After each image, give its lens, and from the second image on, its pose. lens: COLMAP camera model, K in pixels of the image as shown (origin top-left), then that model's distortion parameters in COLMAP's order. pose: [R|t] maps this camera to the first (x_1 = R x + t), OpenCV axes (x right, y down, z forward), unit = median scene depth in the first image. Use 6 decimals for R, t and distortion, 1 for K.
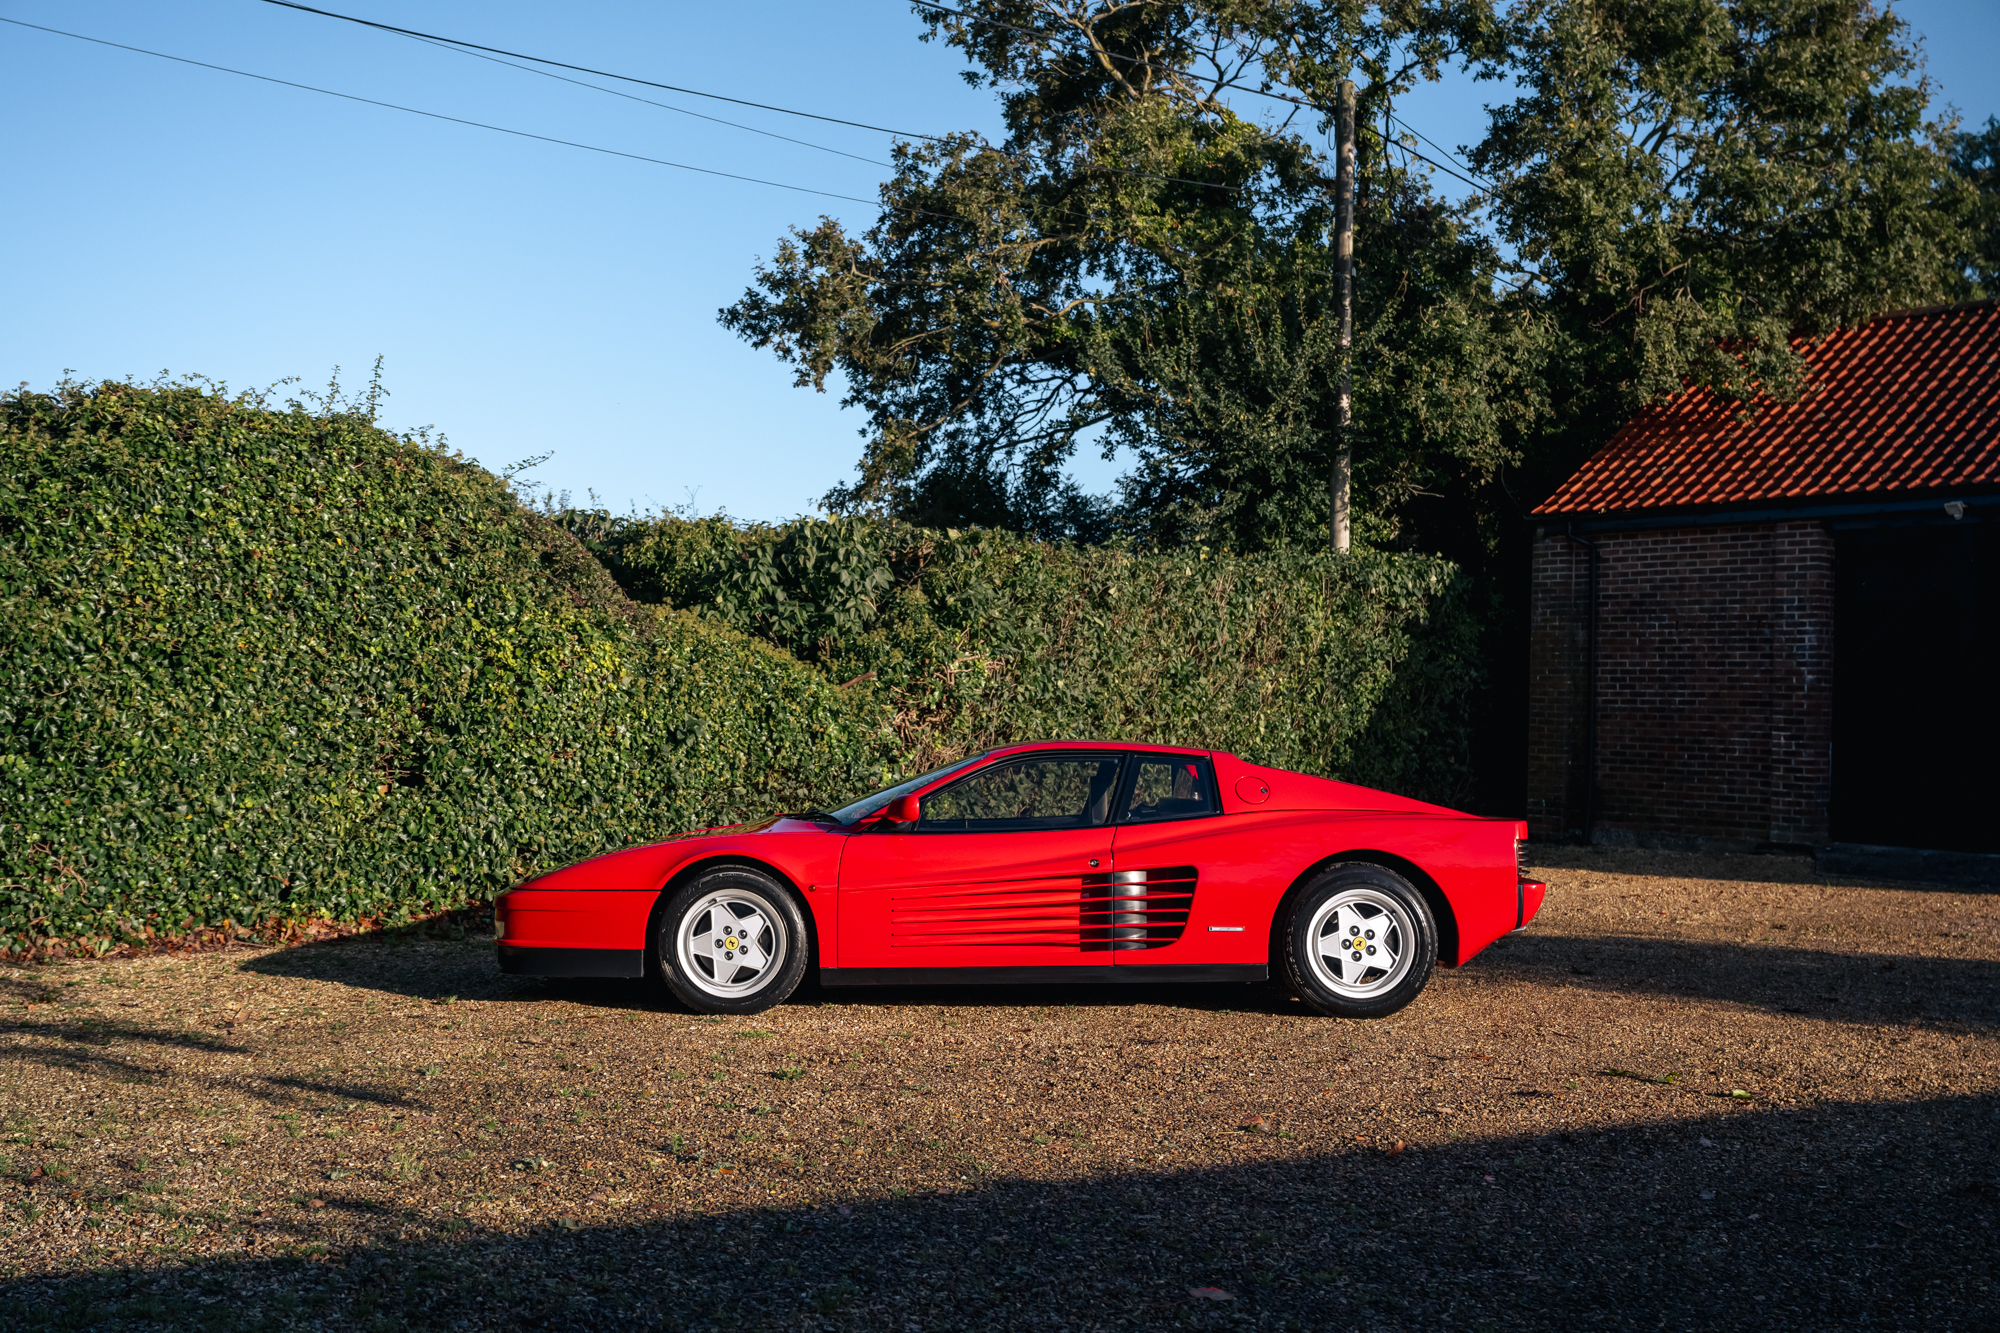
lens RADIAL K [[2116.4, 0, 1000.0], [0, 2116.4, 666.5], [0, 0, 1]] dist [0.008930, 0.024046]
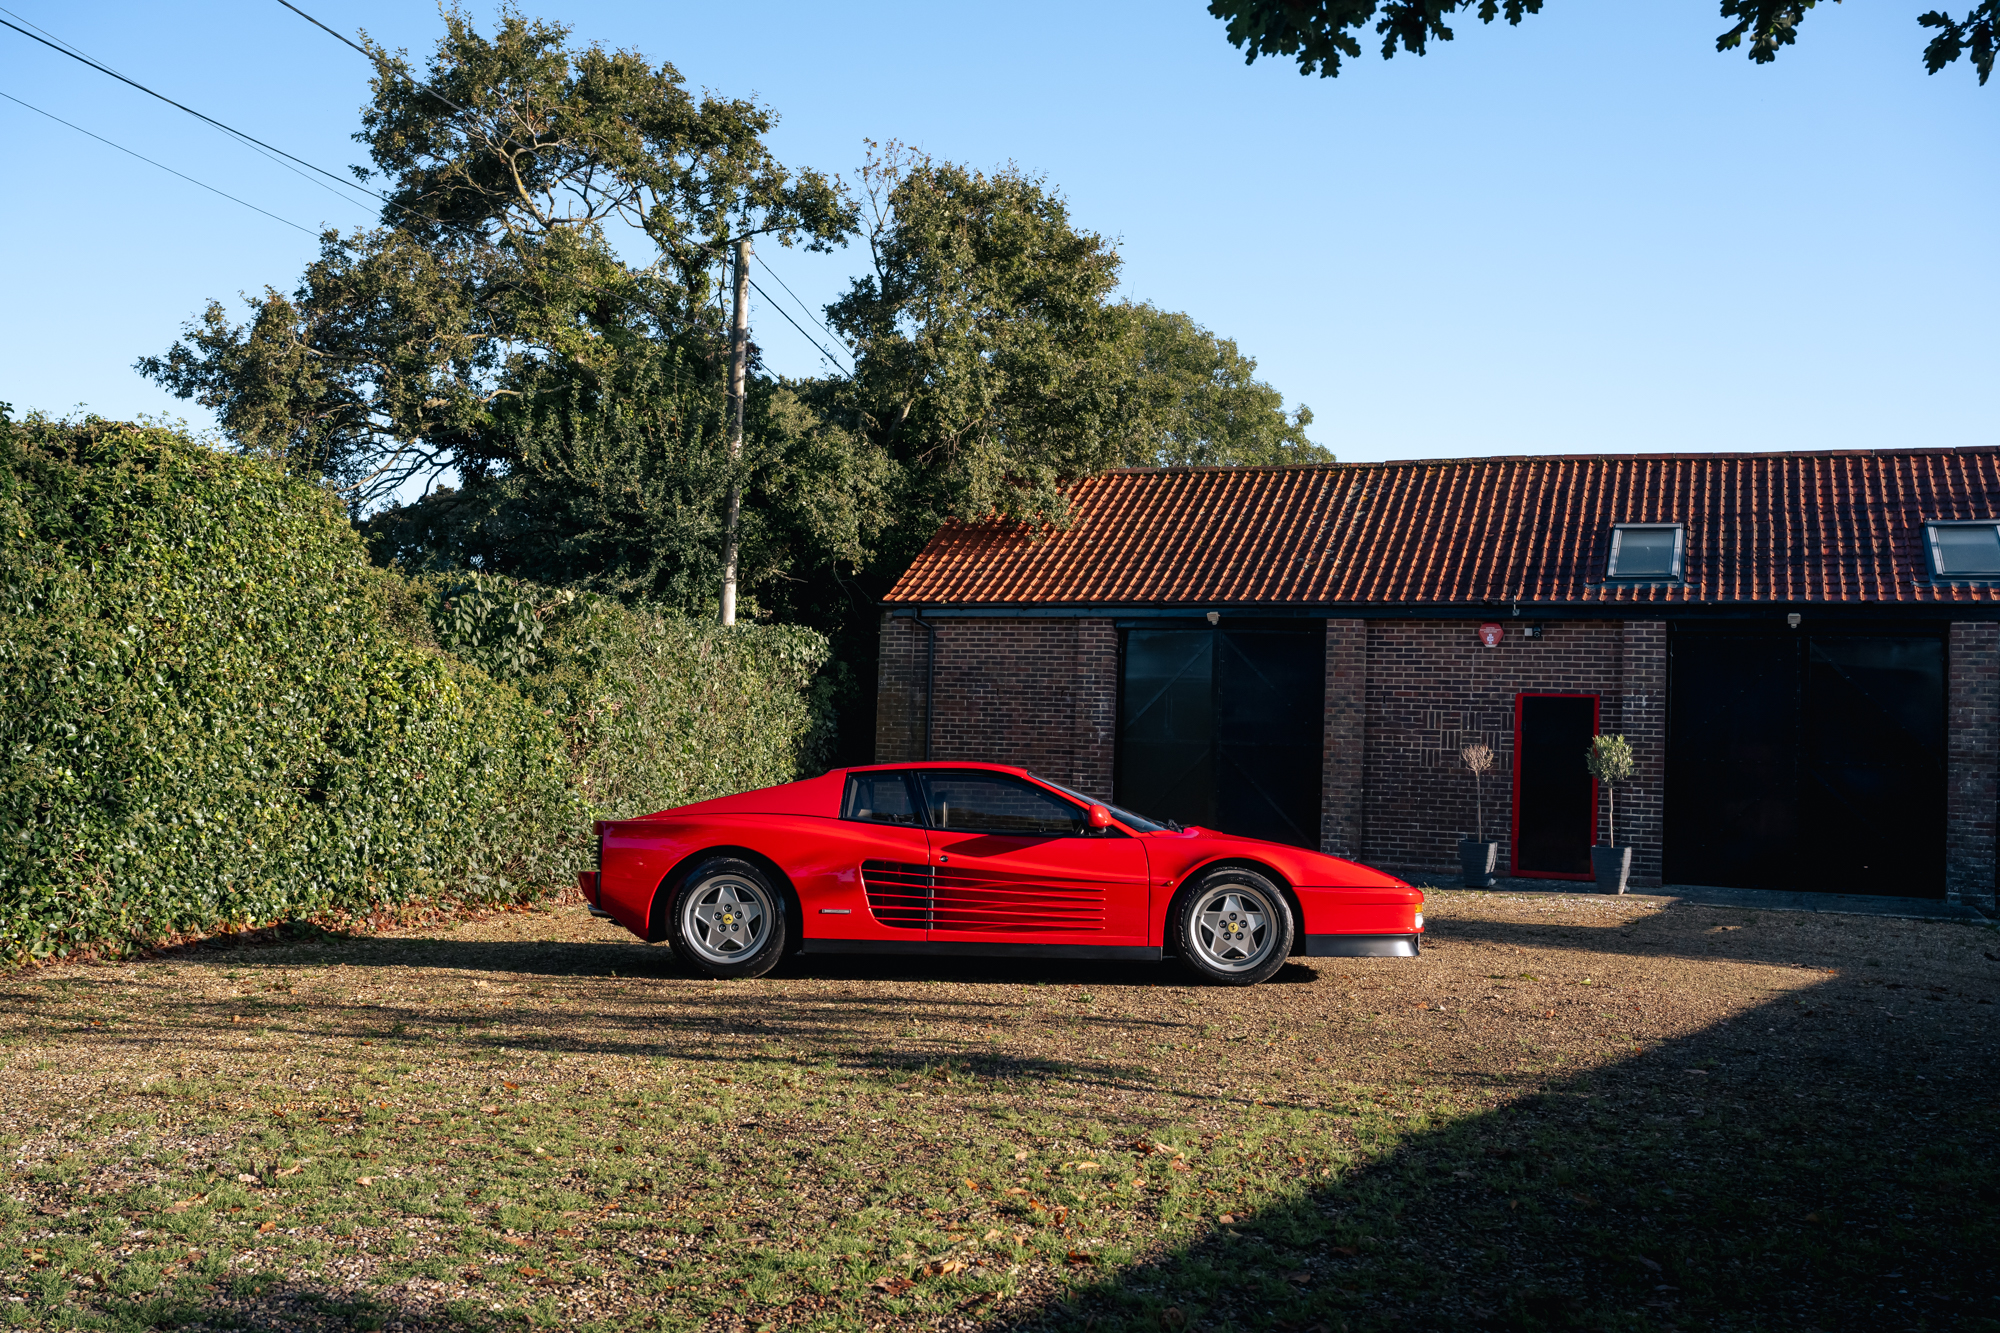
lens RADIAL K [[1859.9, 0, 1000.0], [0, 1859.9, 666.5], [0, 0, 1]] dist [0.007037, 0.013203]
pose [[0.871444, 0.040855, 0.488790, -0.443958], [-0.027004, 0.999010, -0.035358, 0.010377], [-0.489751, 0.017613, 0.871685, -0.023213]]
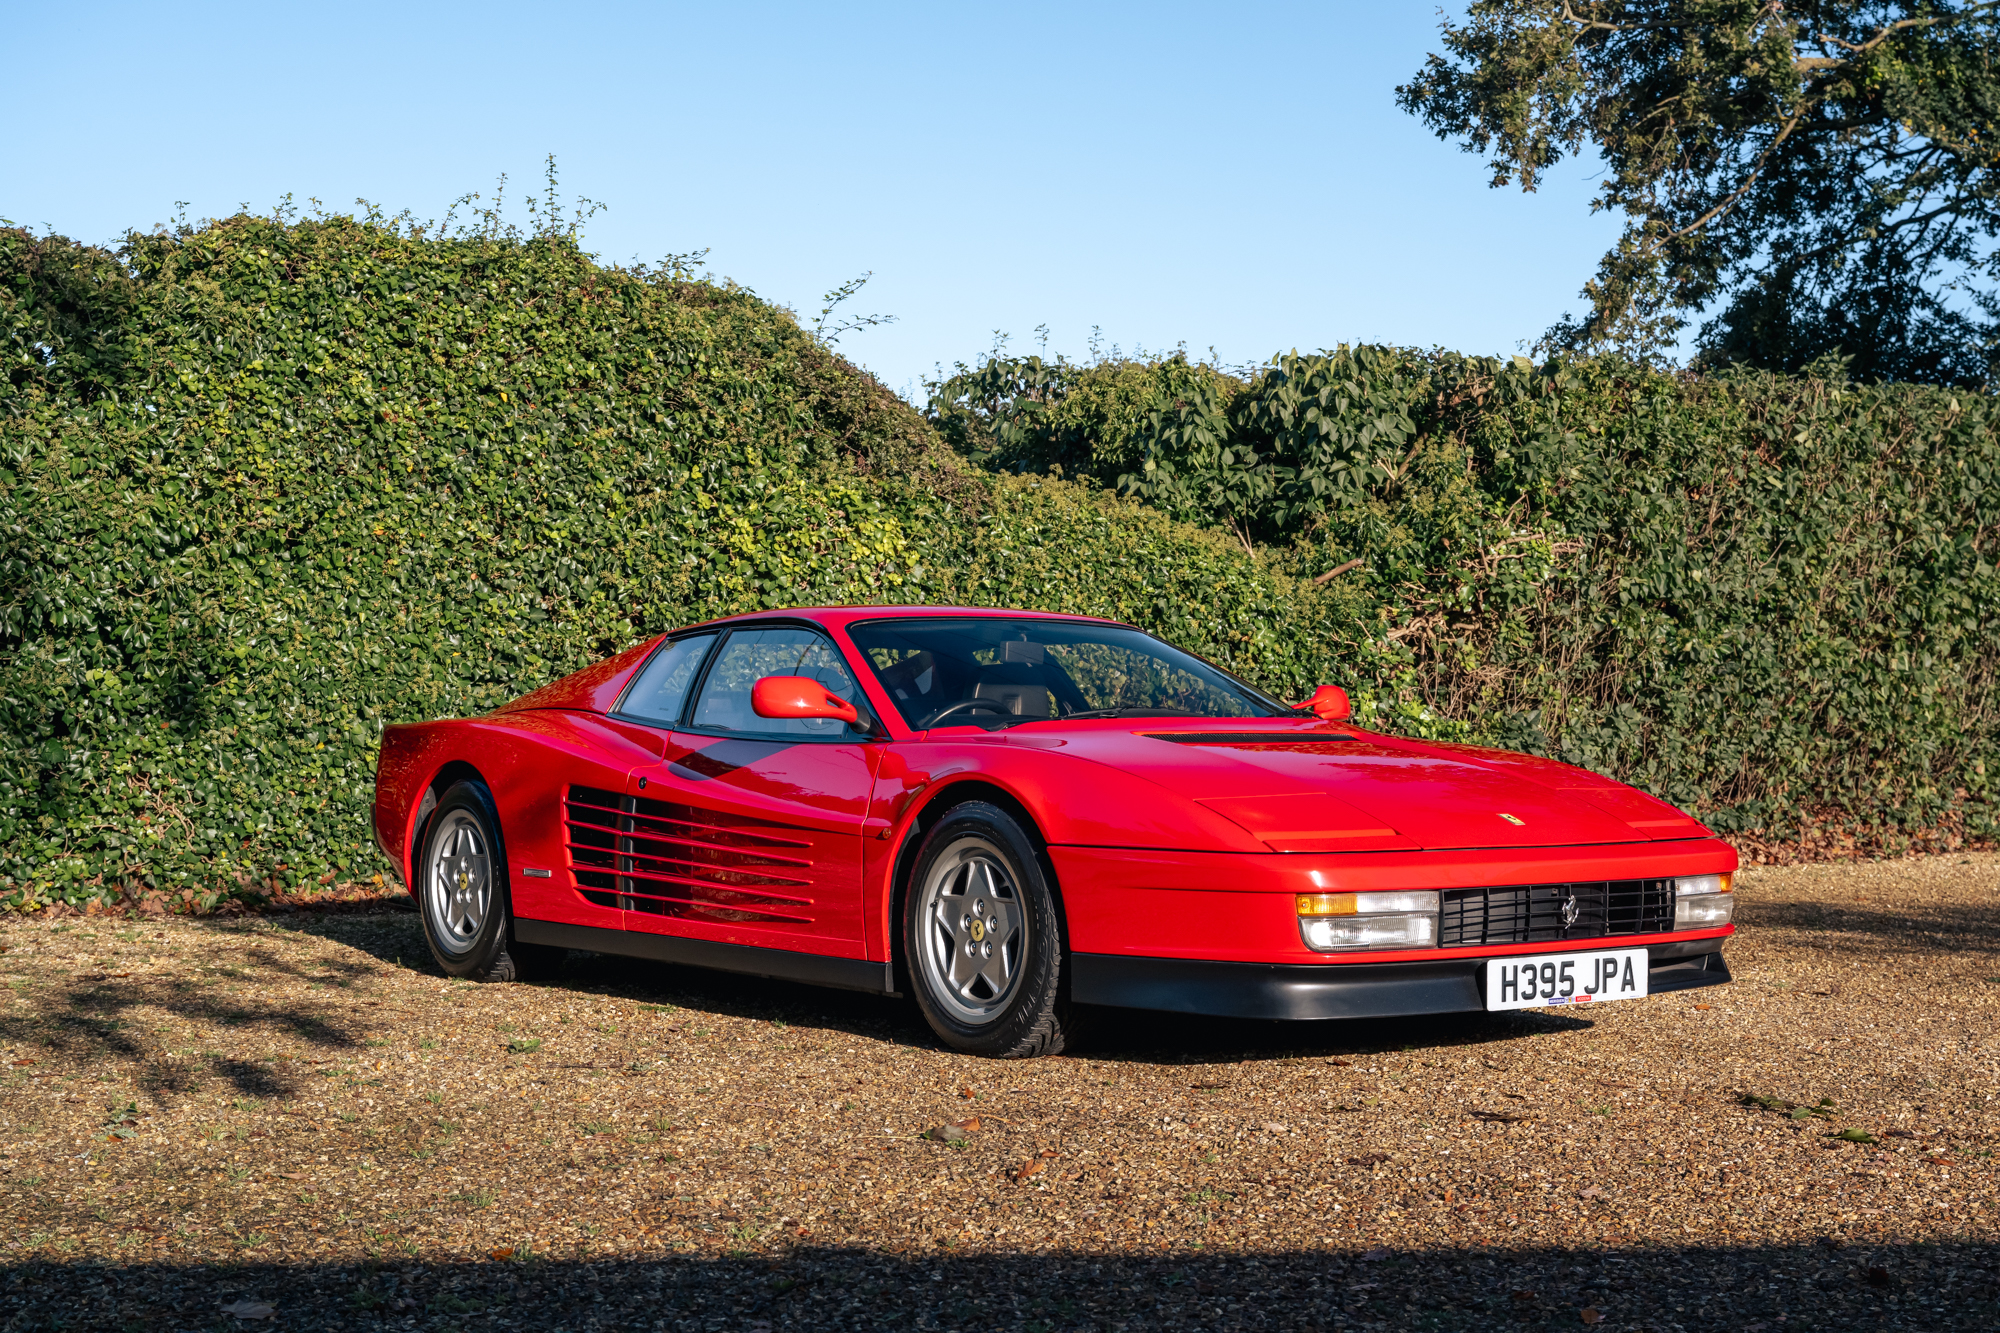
lens RADIAL K [[2847.2, 0, 1000.0], [0, 2847.2, 666.5], [0, 0, 1]] dist [-0.005877, -0.022654]
pose [[0.921866, -0.016117, -0.387173, 0.252147], [0.022808, 0.999659, 0.012693, 0.030035], [0.386836, -0.020532, 0.921920, 0.093796]]
